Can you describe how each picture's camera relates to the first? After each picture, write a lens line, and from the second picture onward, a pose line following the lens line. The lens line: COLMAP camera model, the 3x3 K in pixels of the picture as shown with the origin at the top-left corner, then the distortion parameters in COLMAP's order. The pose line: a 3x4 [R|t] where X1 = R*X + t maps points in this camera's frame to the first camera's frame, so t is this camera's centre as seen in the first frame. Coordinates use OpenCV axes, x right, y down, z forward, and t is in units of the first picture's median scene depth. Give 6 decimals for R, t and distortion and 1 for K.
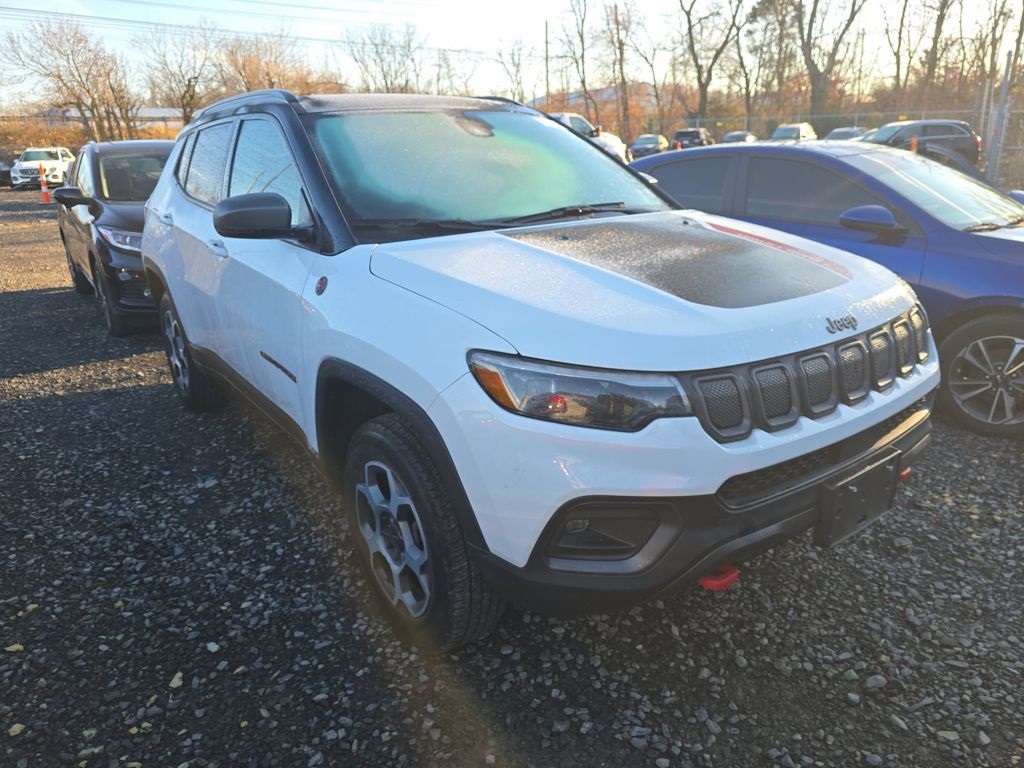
lens RADIAL K [[688.8, 0, 515.4], [0, 688.8, 385.7], [0, 0, 1]] dist [0.033830, -0.022843]
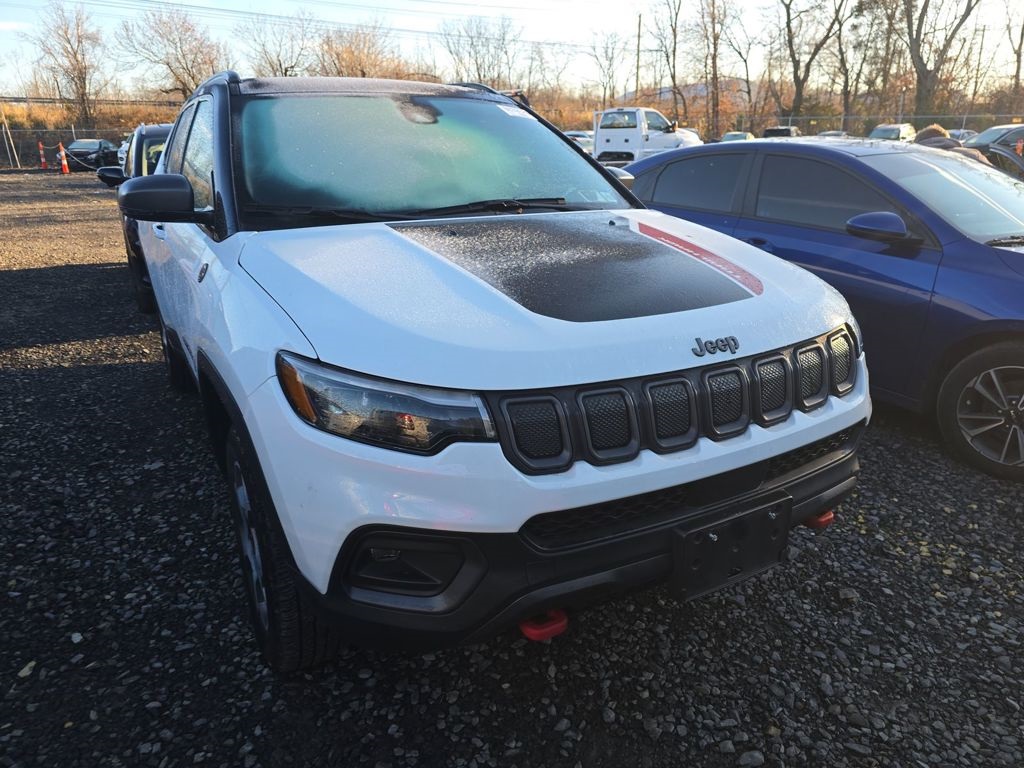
lens RADIAL K [[688.8, 0, 513.3], [0, 688.8, 382.4], [0, 0, 1]] dist [0.033830, -0.022843]
pose [[0.992279, 0.063281, -0.106665, 0.227367], [-0.062842, 0.997996, 0.007478, -0.024667], [0.106924, -0.000717, 0.994267, 0.083897]]
